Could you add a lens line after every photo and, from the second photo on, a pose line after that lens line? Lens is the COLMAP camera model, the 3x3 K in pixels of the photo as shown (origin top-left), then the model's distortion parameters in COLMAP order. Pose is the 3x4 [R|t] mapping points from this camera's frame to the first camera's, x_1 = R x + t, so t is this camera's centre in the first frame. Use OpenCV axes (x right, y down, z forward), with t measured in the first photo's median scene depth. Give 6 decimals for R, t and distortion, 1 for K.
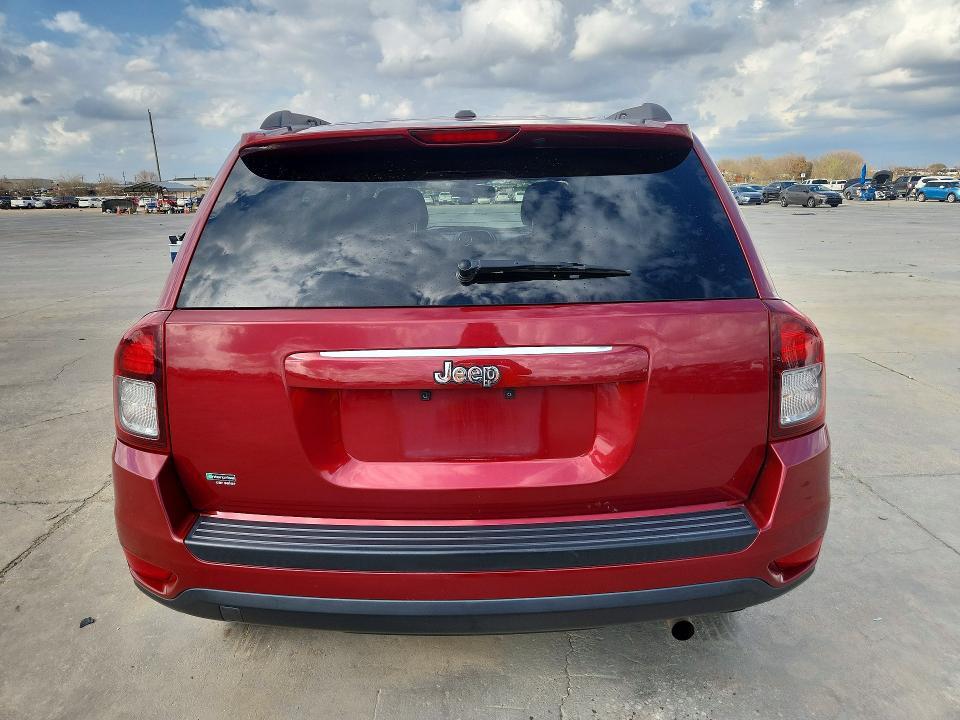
lens RADIAL K [[747.6, 0, 472.7], [0, 747.6, 361.9], [0, 0, 1]] dist [-0.002586, 0.005823]
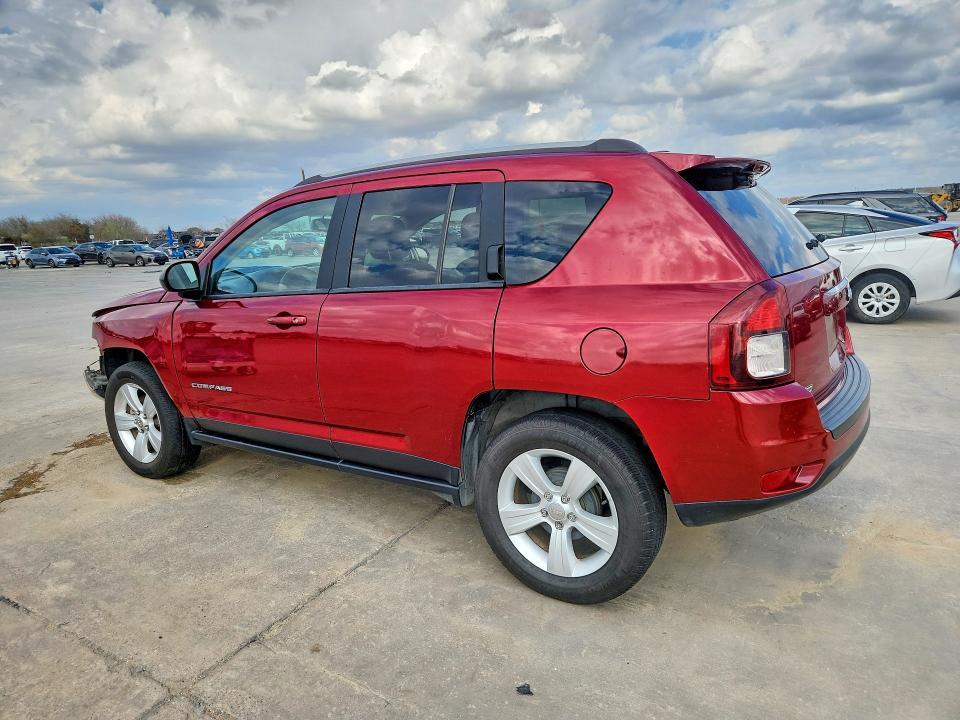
lens RADIAL K [[747.6, 0, 472.7], [0, 747.6, 361.9], [0, 0, 1]] dist [-0.002586, 0.005823]
pose [[0.442669, -0.145102, 0.884867, -0.286474], [0.226576, 0.972898, 0.046190, -0.018315], [-0.867587, 0.180043, 0.463548, 0.130848]]
